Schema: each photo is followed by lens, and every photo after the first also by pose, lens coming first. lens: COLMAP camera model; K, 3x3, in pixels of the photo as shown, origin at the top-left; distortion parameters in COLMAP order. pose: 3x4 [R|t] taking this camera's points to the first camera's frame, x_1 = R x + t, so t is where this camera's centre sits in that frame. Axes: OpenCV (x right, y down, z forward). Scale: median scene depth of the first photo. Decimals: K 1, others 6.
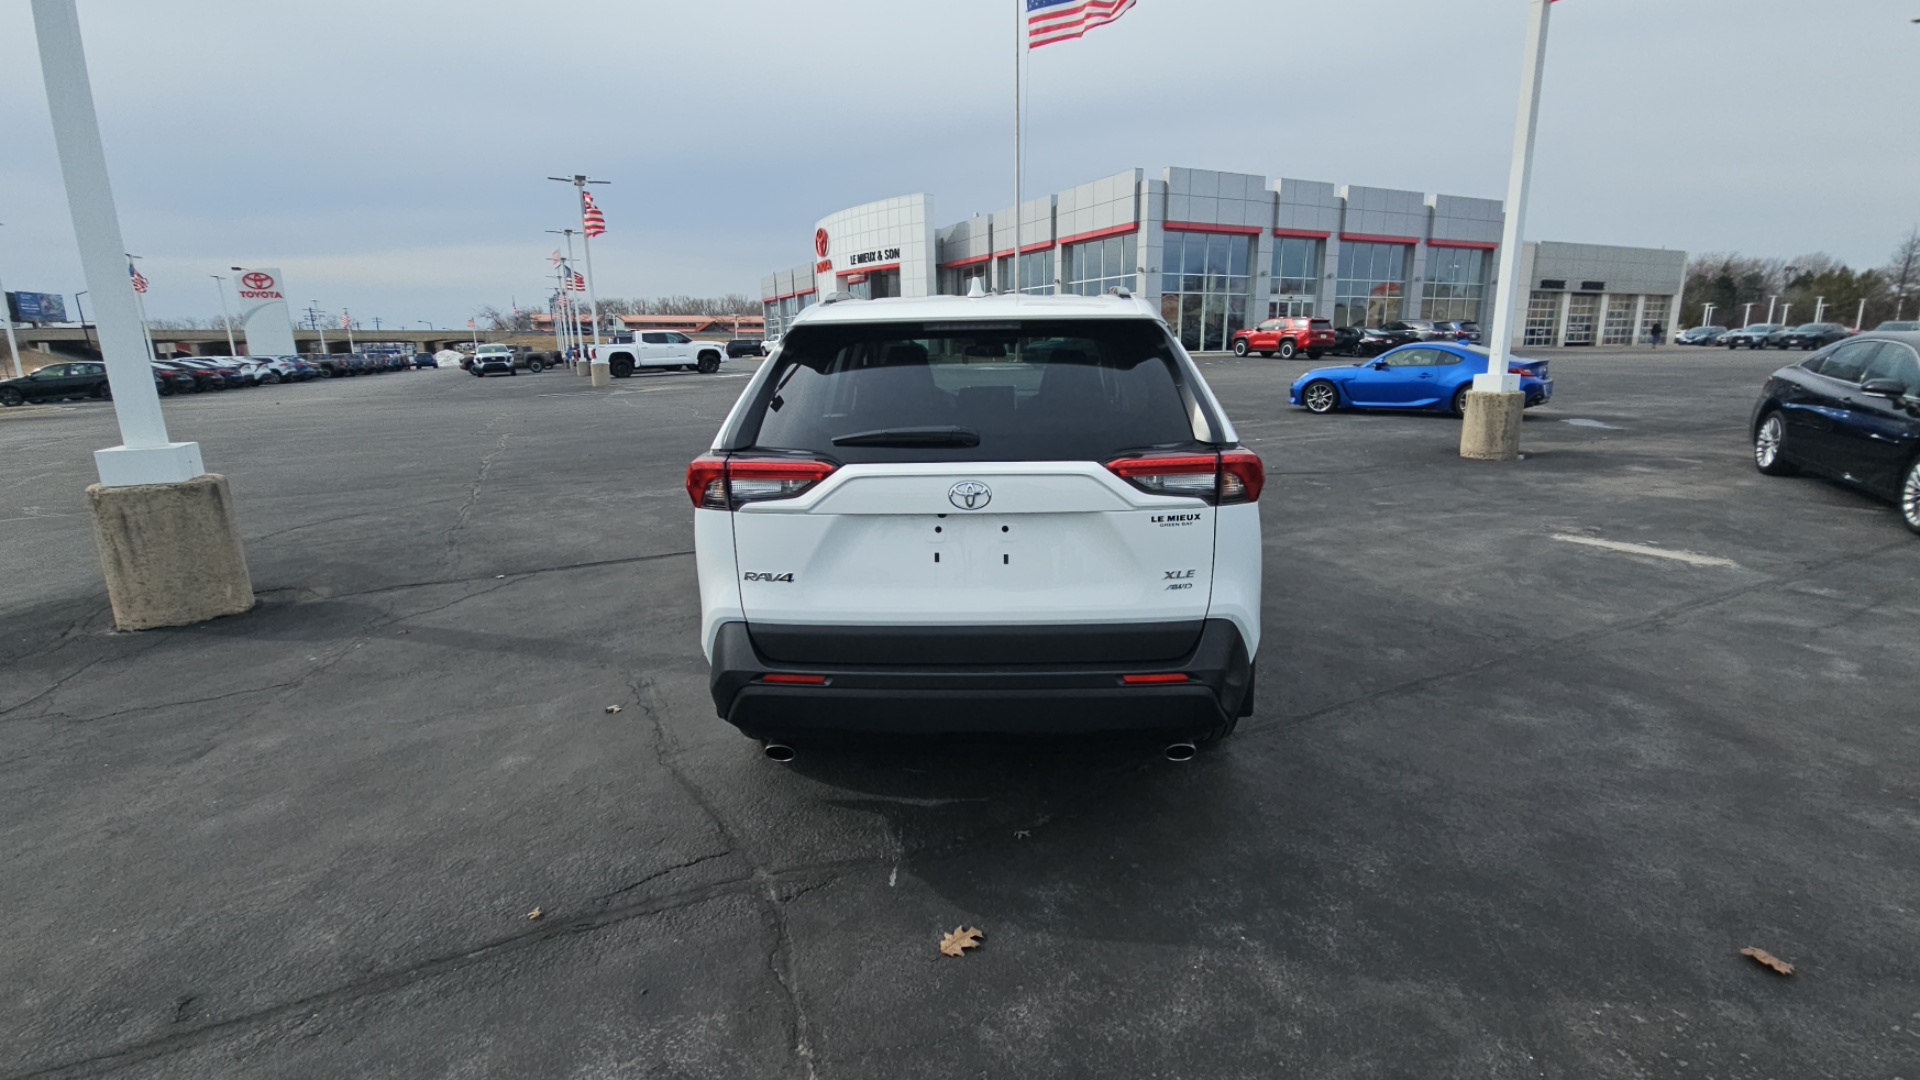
lens RADIAL K [[854.7, 0, 976.9], [0, 854.7, 530.3], [0, 0, 1]] dist [0.008519, -0.006385]
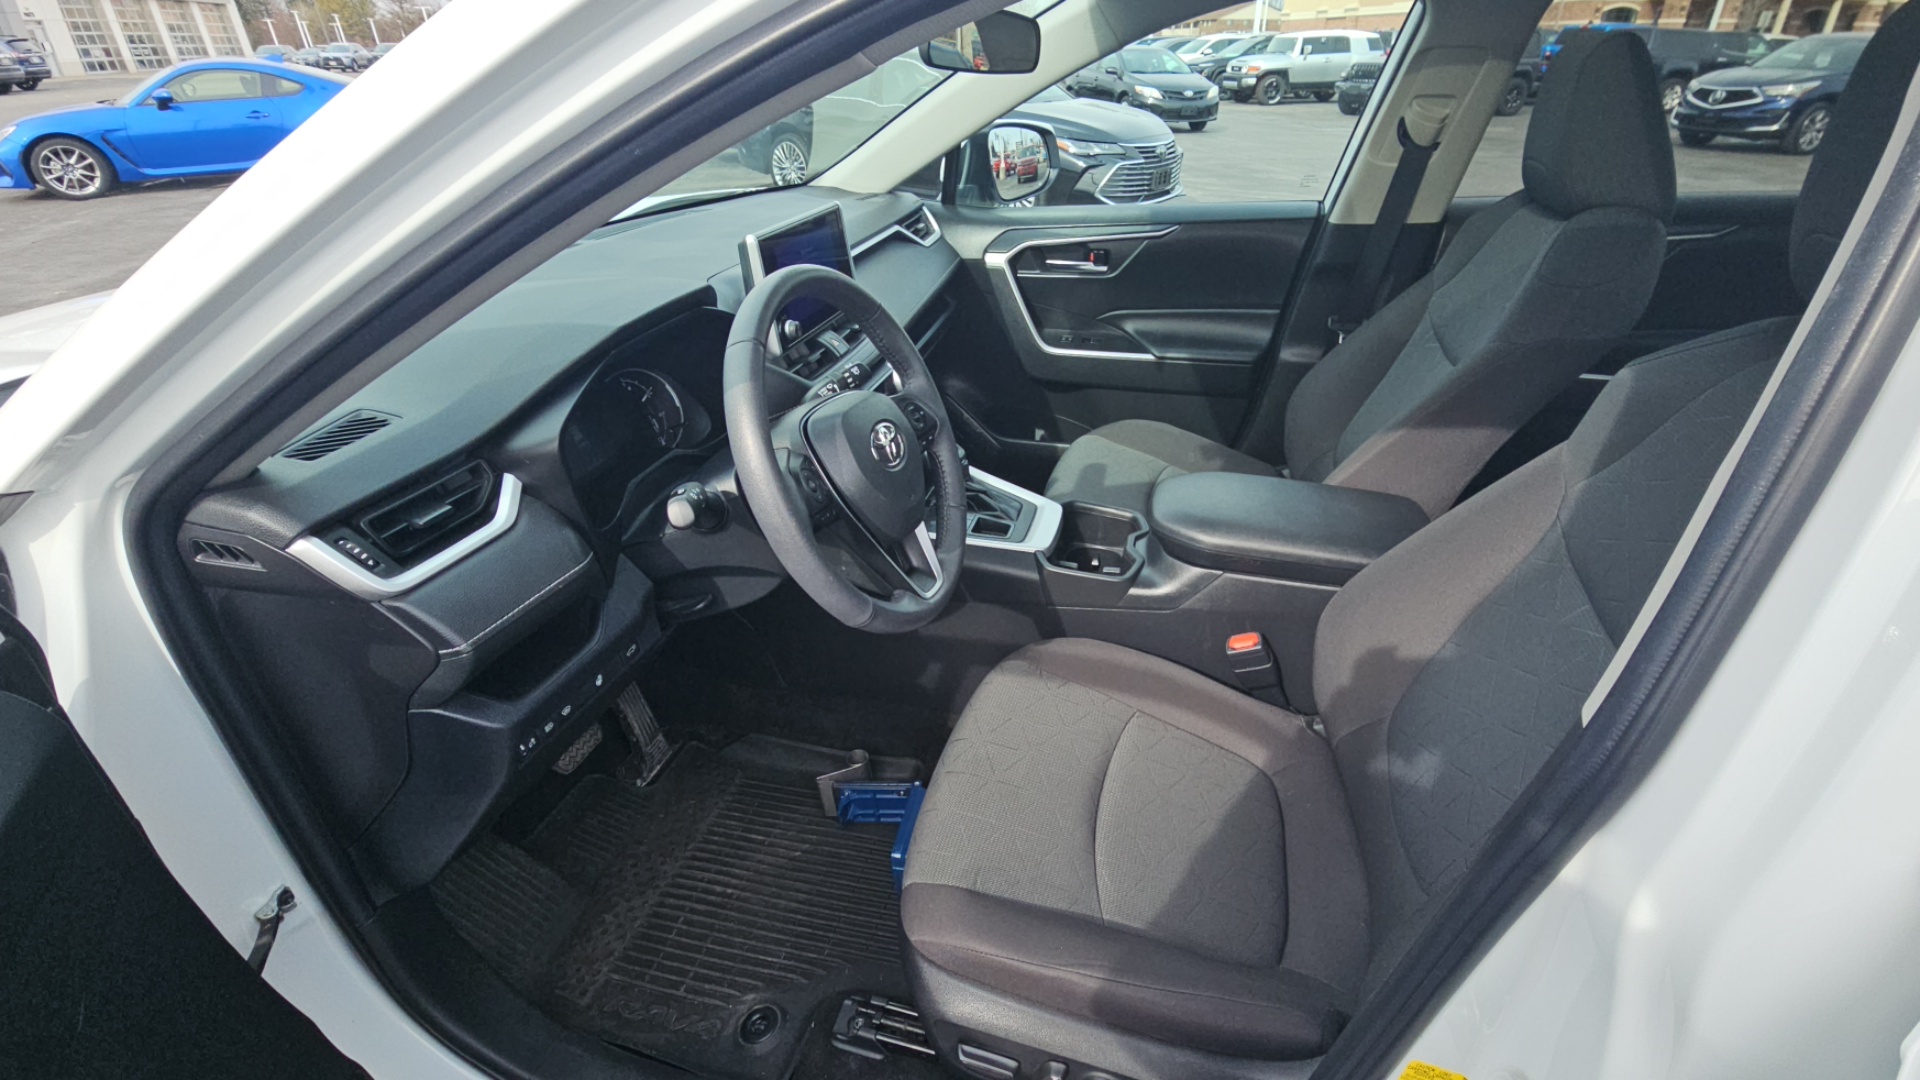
lens RADIAL K [[854.7, 0, 978.9], [0, 854.7, 544.3], [0, 0, 1]] dist [0.008519, -0.006385]
pose [[0.217445, -0.477785, 0.851140, -0.025103], [0.211733, 0.874330, 0.436710, -0.021801], [-0.952831, 0.085254, 0.291281, 0.107116]]
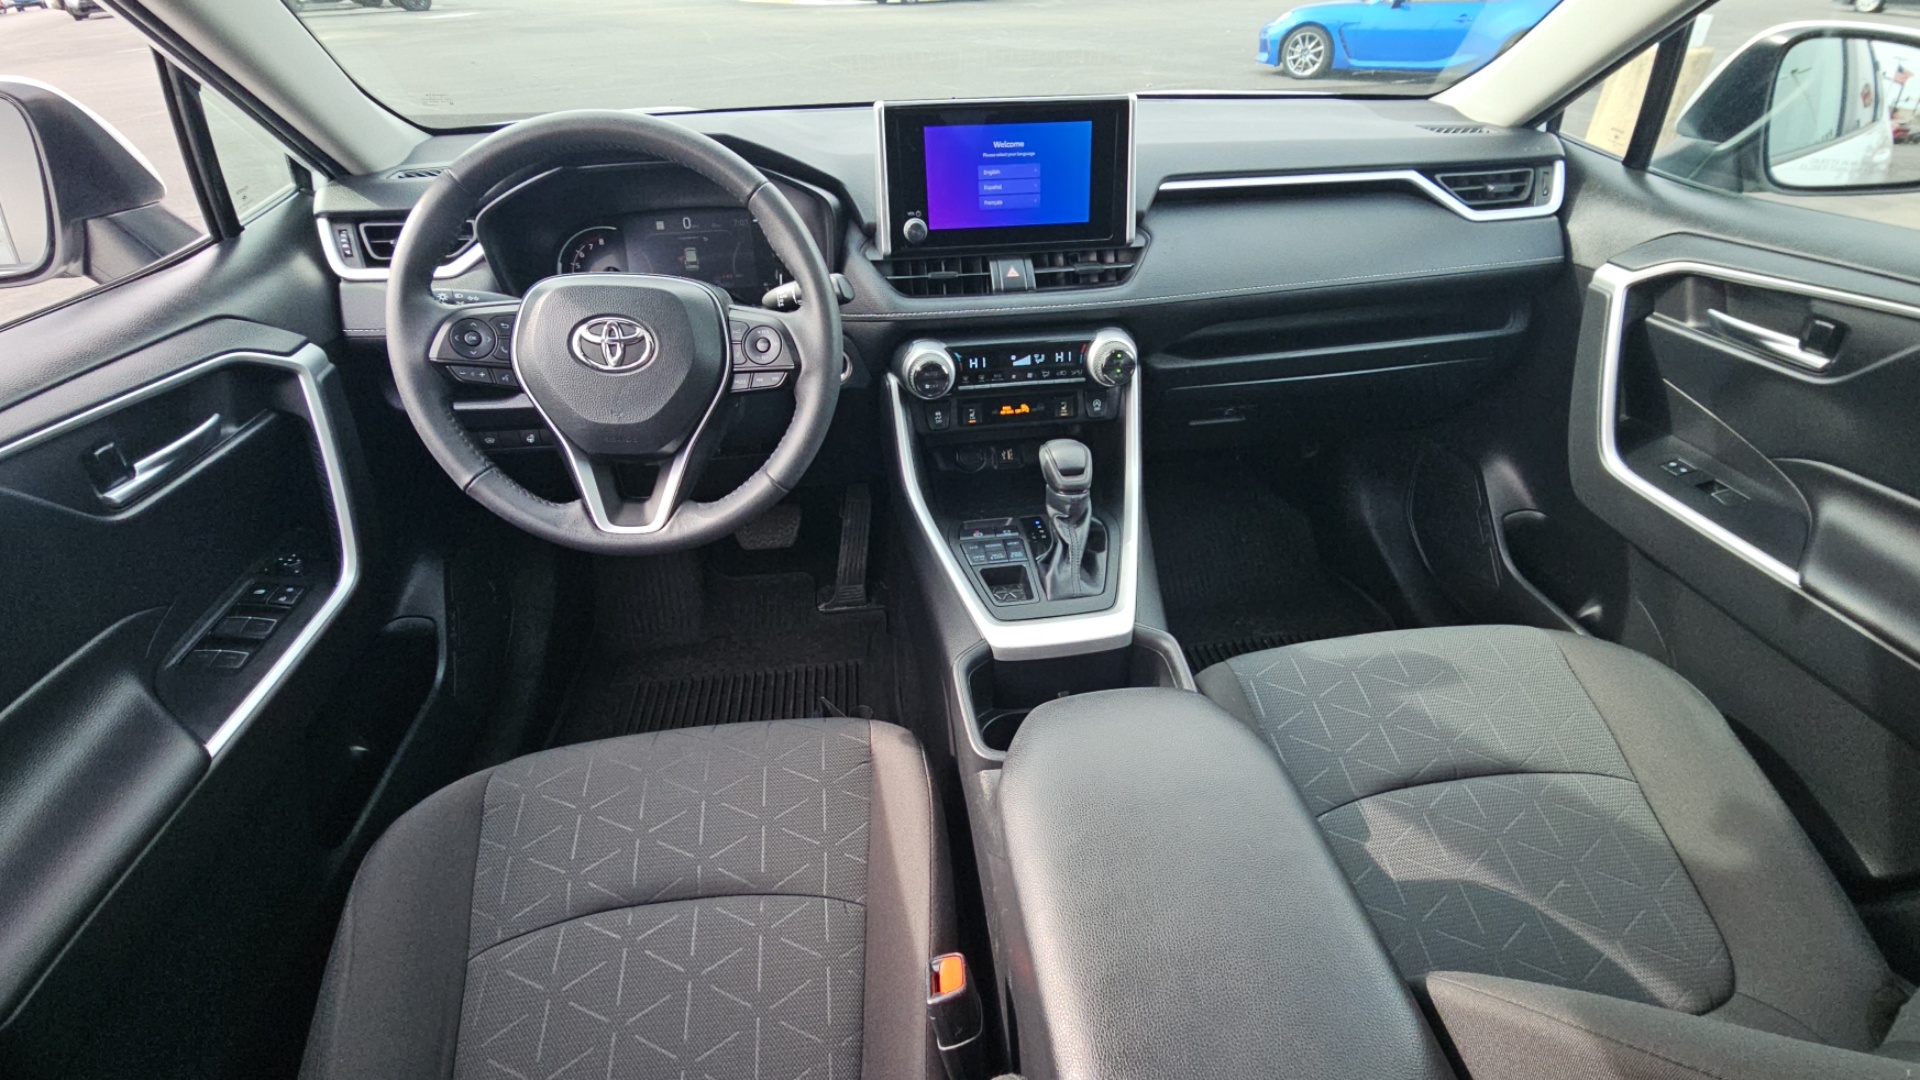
lens RADIAL K [[854.7, 0, 981.0], [0, 854.7, 542.7], [0, 0, 1]] dist [0.008519, -0.006385]
pose [[0.983736, -0.092756, 0.153815, -0.002826], [0.030379, 0.929927, 0.366488, -0.017750], [-0.177031, -0.355855, 0.917620, 0.096413]]
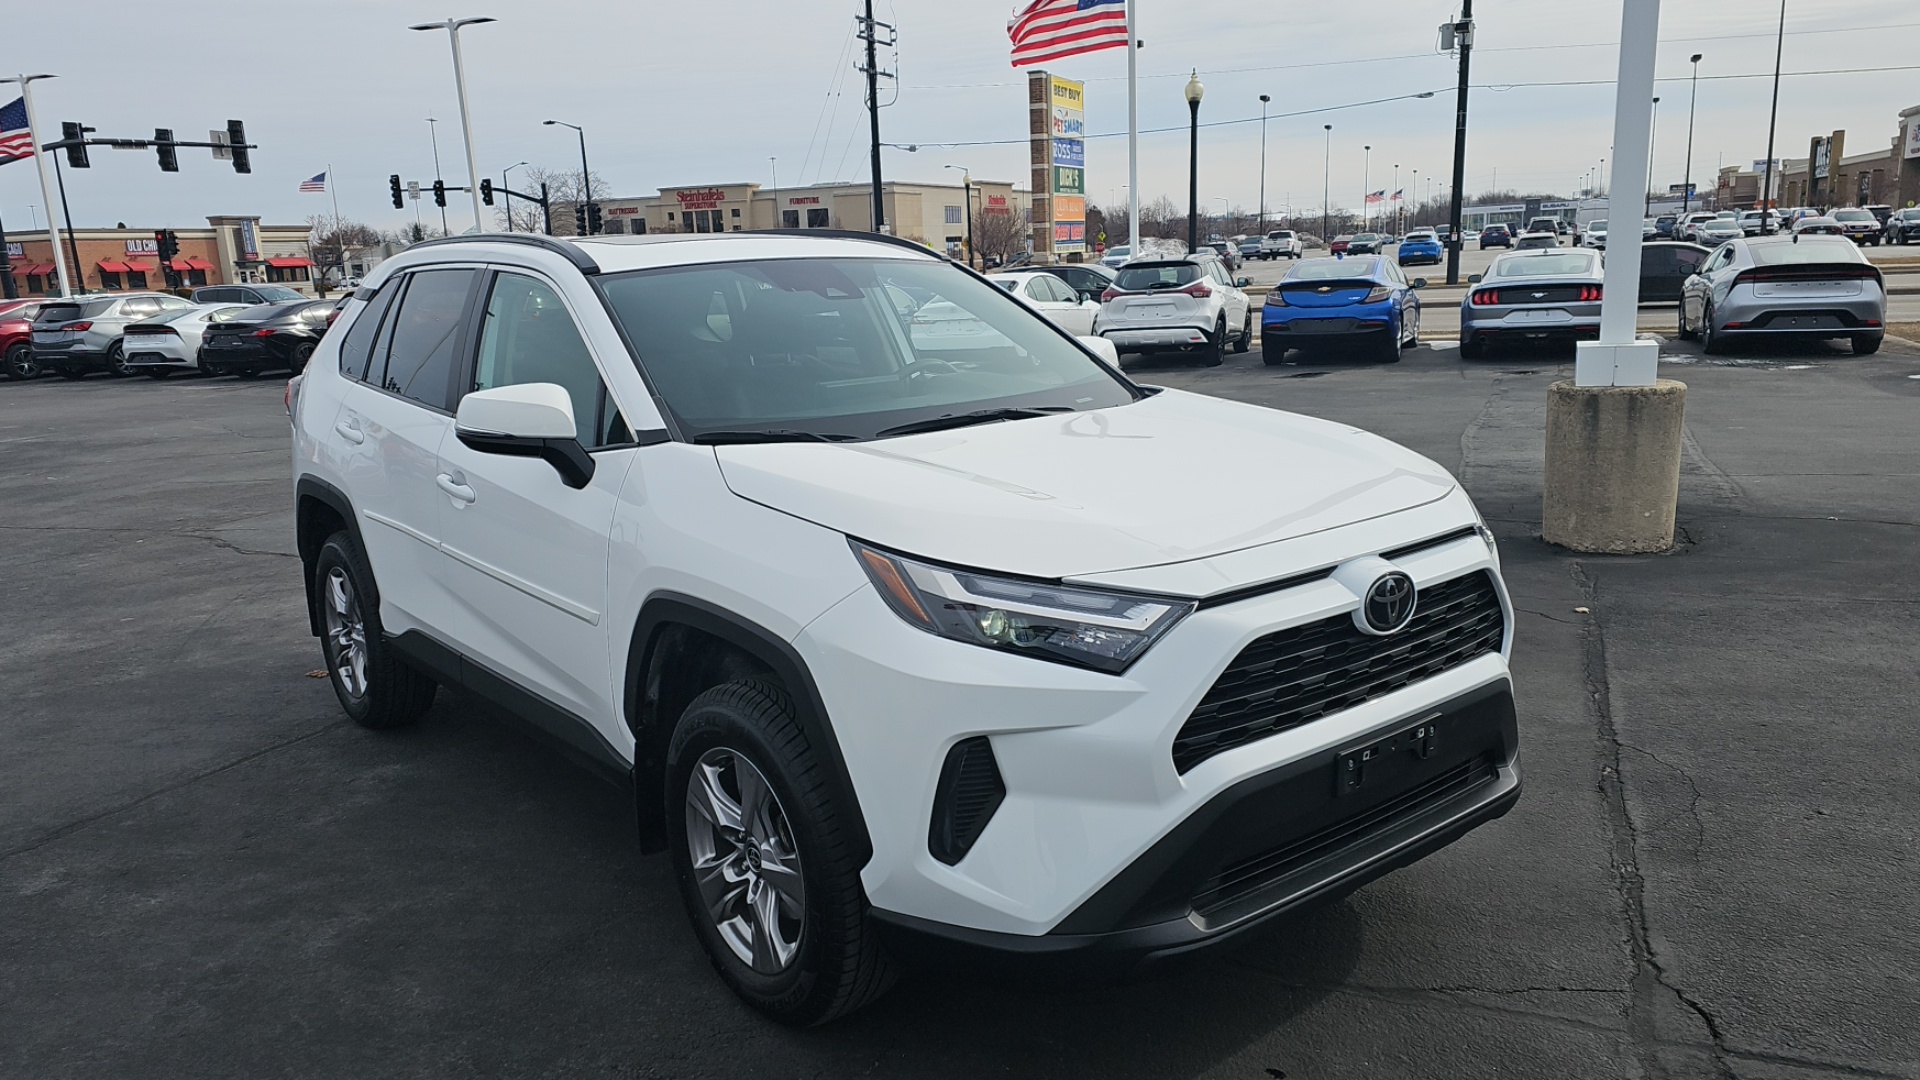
lens RADIAL K [[1366.4, 0, 935.5], [0, 1366.4, 540.3], [0, 0, 1]] dist [0.054291, -0.023491]
pose [[-0.755227, 0.176136, -0.631355, 0.056980], [-0.086711, 0.927905, 0.362592, -0.043172], [0.649703, 0.328584, -0.685506, 0.188047]]
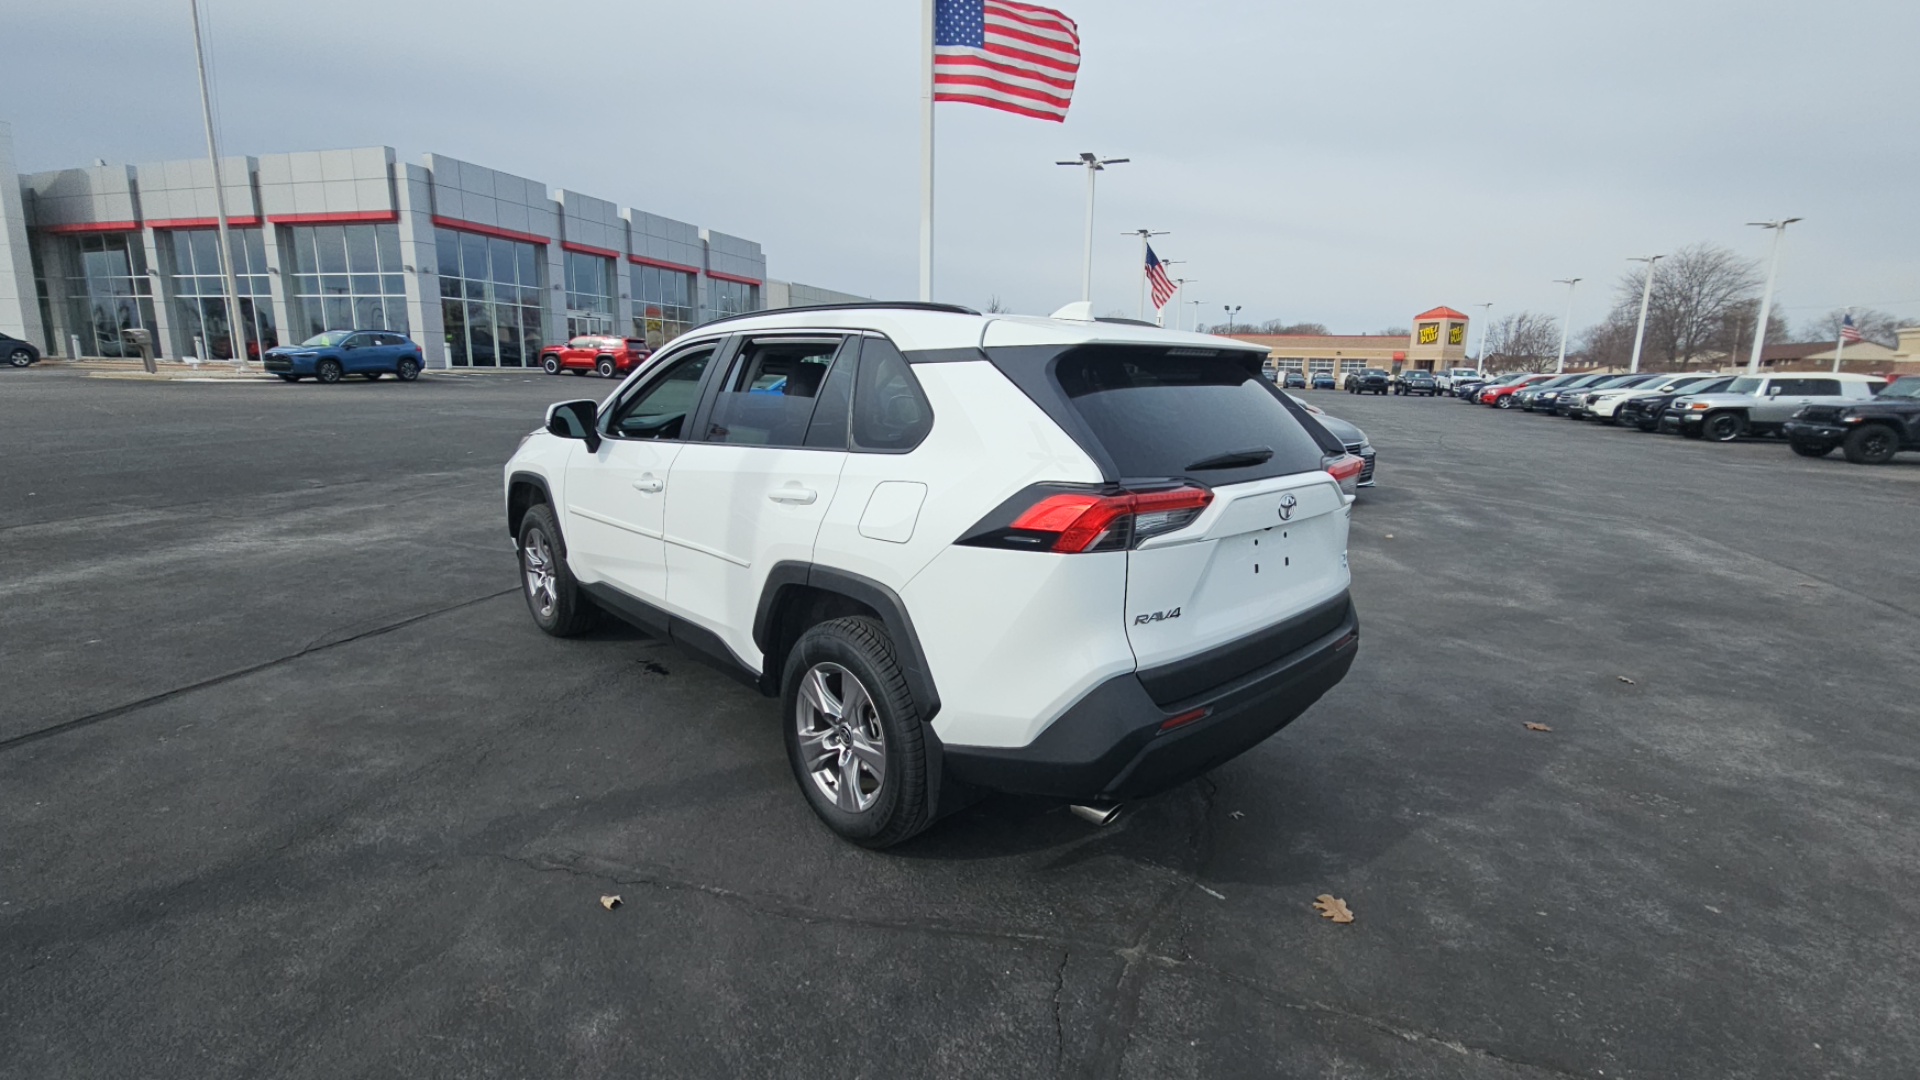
lens RADIAL K [[854.7, 0, 979.0], [0, 854.7, 534.4], [0, 0, 1]] dist [0.008519, -0.006385]
pose [[0.688322, -0.109523, 0.717090, -0.057436], [0.122242, 0.991912, 0.034159, -0.004910], [-0.715031, 0.064146, 0.696143, 0.027659]]
